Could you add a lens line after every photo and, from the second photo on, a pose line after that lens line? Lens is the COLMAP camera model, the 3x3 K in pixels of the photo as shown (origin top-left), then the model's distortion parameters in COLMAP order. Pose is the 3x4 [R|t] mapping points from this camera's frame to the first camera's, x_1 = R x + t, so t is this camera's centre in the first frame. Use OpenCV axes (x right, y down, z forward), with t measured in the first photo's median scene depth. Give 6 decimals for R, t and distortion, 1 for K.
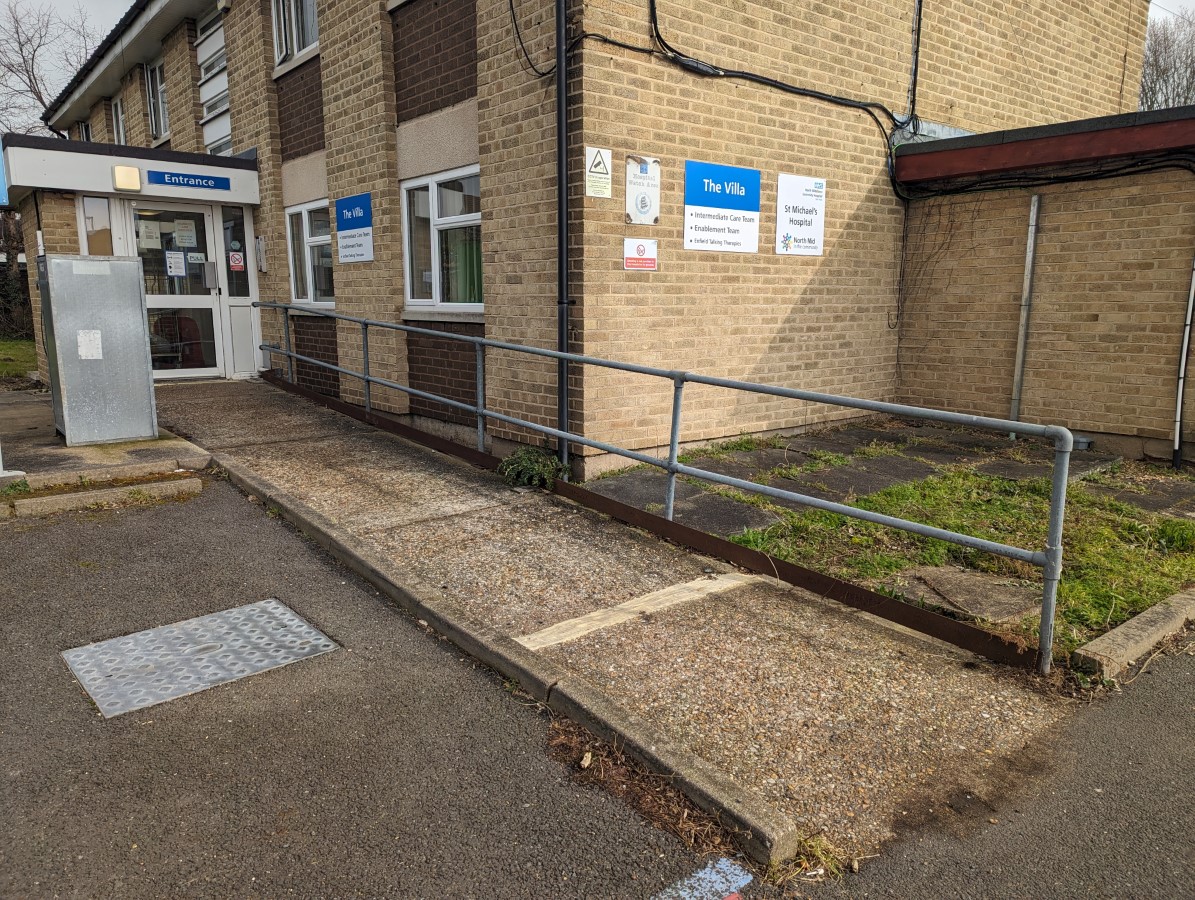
lens RADIAL K [[839.4, 0, 597.5], [0, 839.4, 450.0], [0, 0, 1]] dist [0.071215, -0.047846]
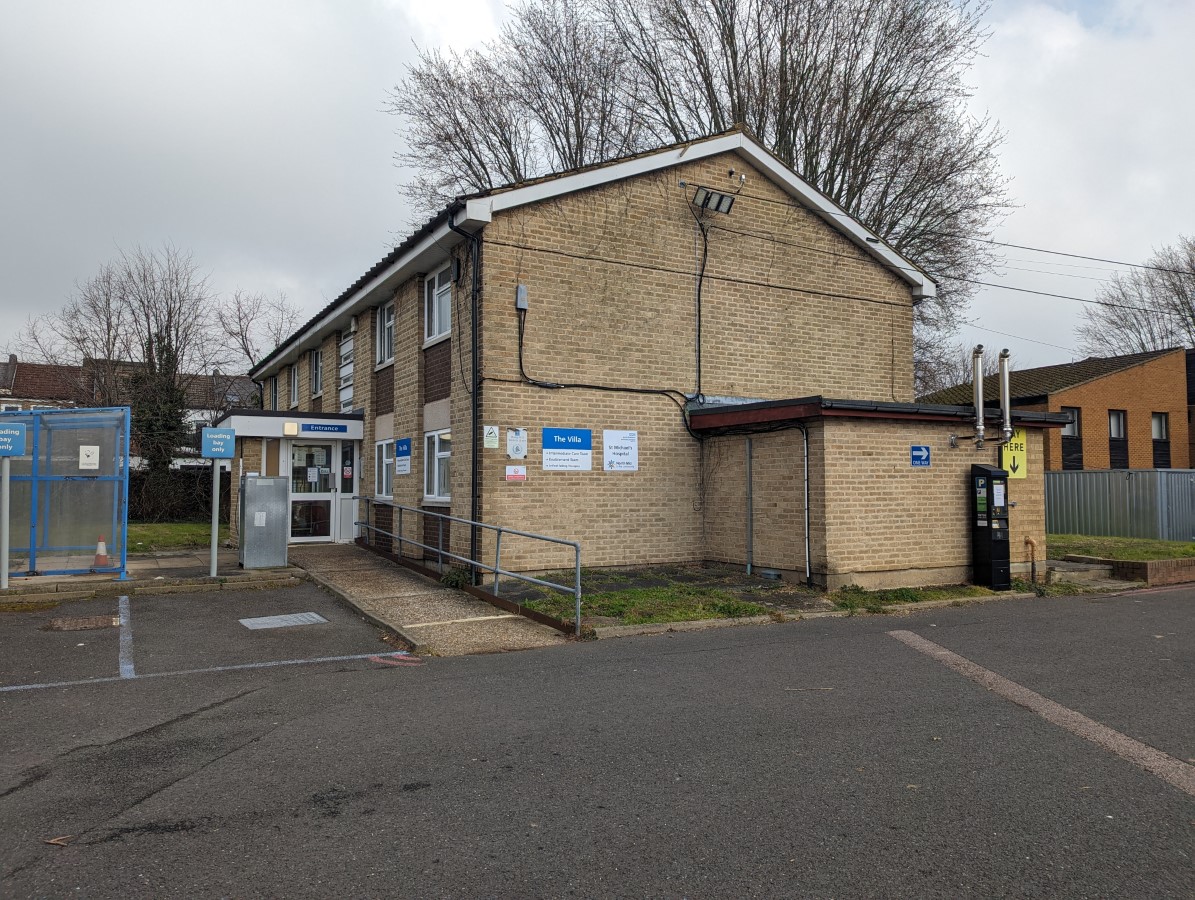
lens RADIAL K [[839.4, 0, 597.5], [0, 839.4, 450.0], [0, 0, 1]] dist [0.071215, -0.047846]
pose [[0.987938, -0.011848, -0.154394, 0.454657], [-0.022340, 0.975733, -0.217823, 0.121831], [0.153228, 0.218644, 0.963699, -0.759788]]
